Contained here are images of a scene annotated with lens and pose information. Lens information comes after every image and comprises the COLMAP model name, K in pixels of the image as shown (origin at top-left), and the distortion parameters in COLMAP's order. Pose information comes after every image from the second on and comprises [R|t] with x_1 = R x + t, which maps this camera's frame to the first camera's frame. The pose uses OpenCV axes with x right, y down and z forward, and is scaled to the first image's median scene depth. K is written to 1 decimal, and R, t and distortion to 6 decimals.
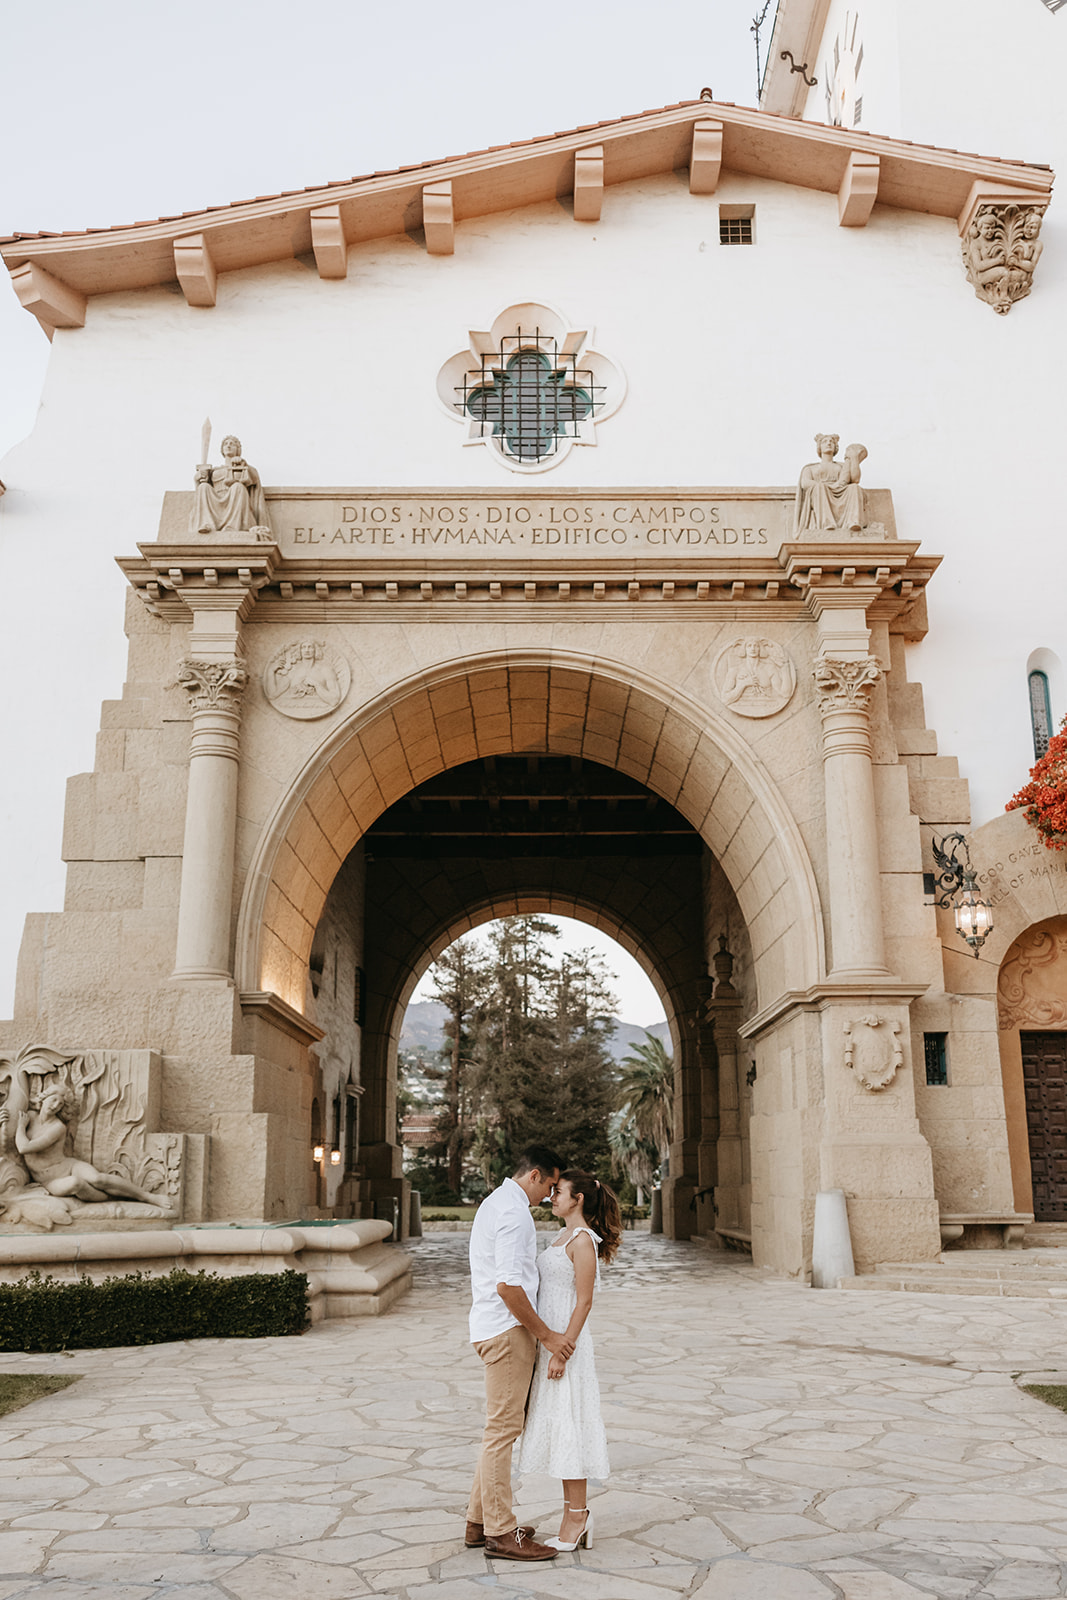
lens RADIAL K [[1815.8, 0, 533.5], [0, 1815.8, 800.0], [0, 0, 1]] dist [0.004917, 0.001922]
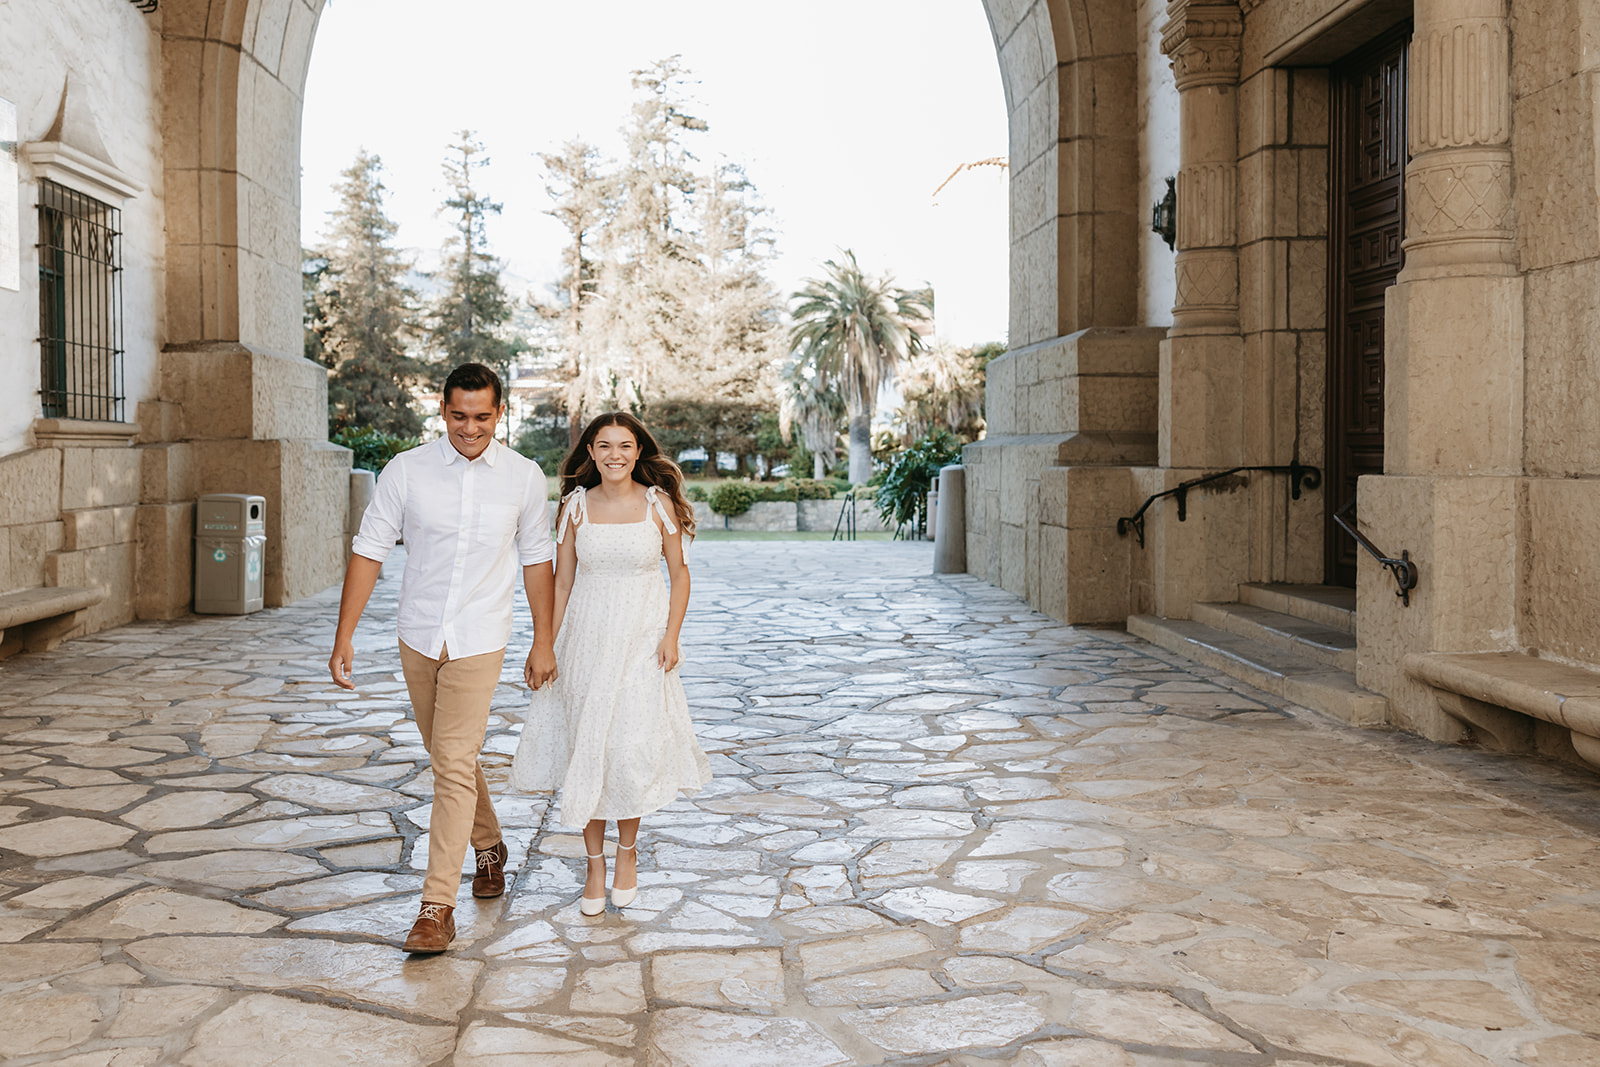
lens RADIAL K [[1815.8, 0, 800.0], [0, 1815.8, 533.5], [0, 0, 1]] dist [0.004917, 0.001922]
pose [[0.997898, -0.001119, 0.064787, 0.002642], [-0.015295, 0.967529, 0.252295, 0.047437], [-0.062966, -0.252756, 0.965479, 0.227671]]
